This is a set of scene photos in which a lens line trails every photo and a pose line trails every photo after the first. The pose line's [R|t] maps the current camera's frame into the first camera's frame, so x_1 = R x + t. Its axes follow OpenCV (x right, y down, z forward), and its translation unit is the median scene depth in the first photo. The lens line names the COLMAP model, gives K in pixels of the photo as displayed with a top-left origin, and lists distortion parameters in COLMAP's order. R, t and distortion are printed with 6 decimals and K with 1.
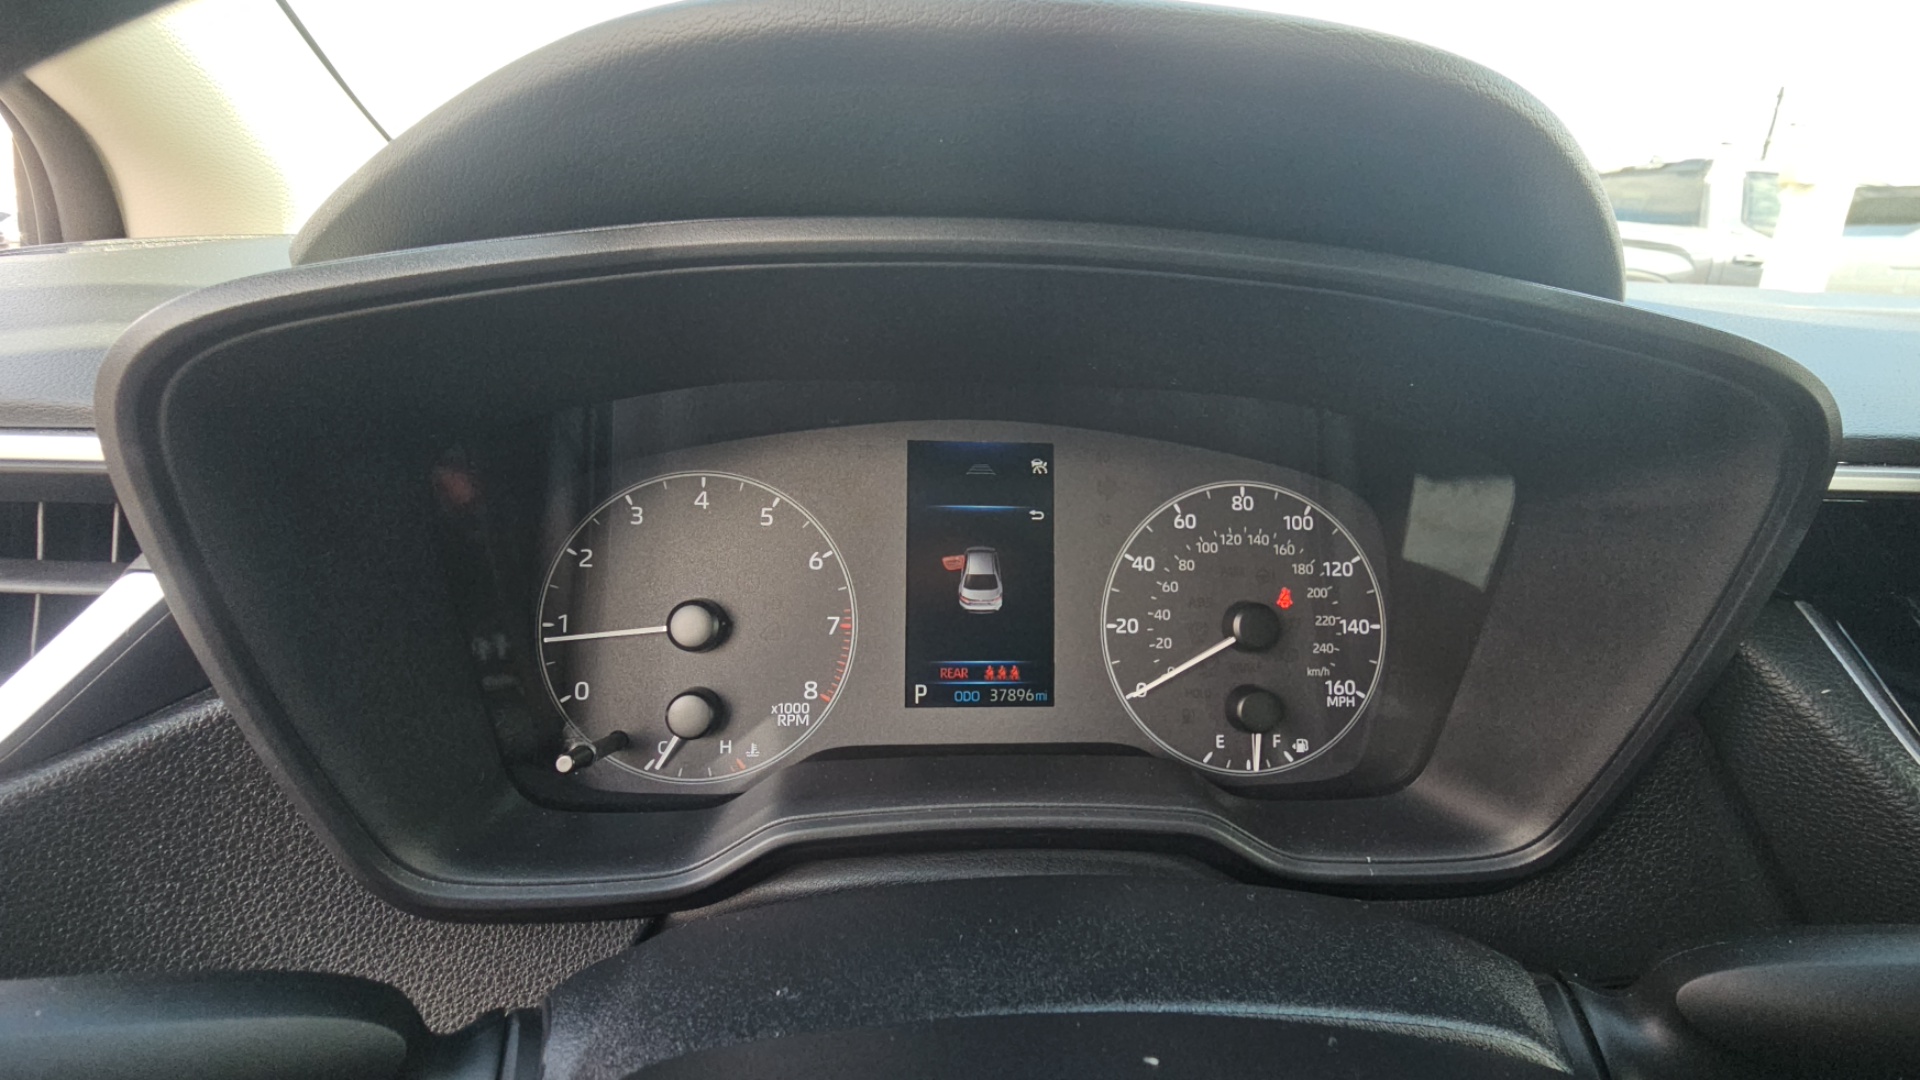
lens RADIAL K [[864.3, 0, 980.8], [0, 864.3, 545.4], [0, 0, 1]] dist [0.008213, -0.008747]
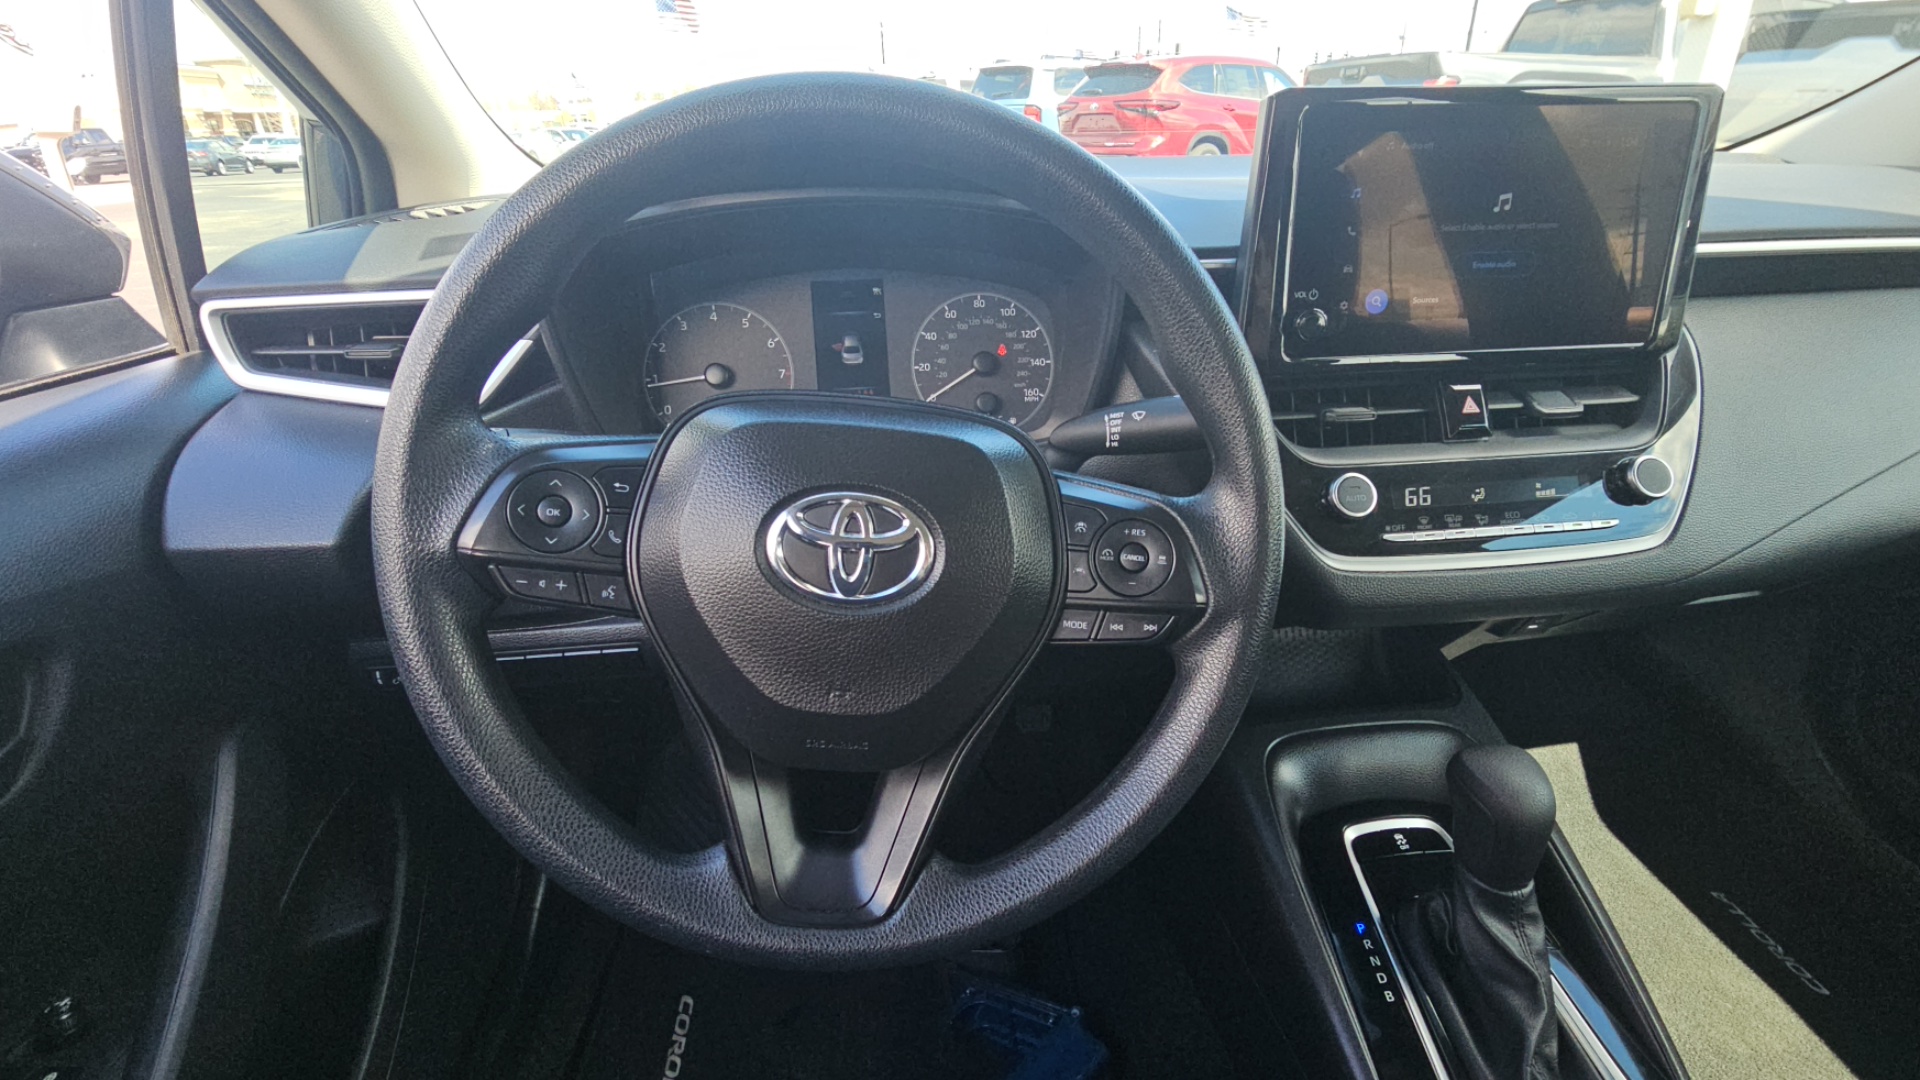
lens RADIAL K [[853.8, 0, 969.7], [0, 853.8, 543.6], [0, 0, 1]] dist [0.009343, -0.006572]
pose [[0.997830, -0.065512, 0.006611, 0.239137], [0.064111, 0.989536, 0.129258, 0.257287], [-0.015010, -0.128554, 0.991589, -1.100415]]
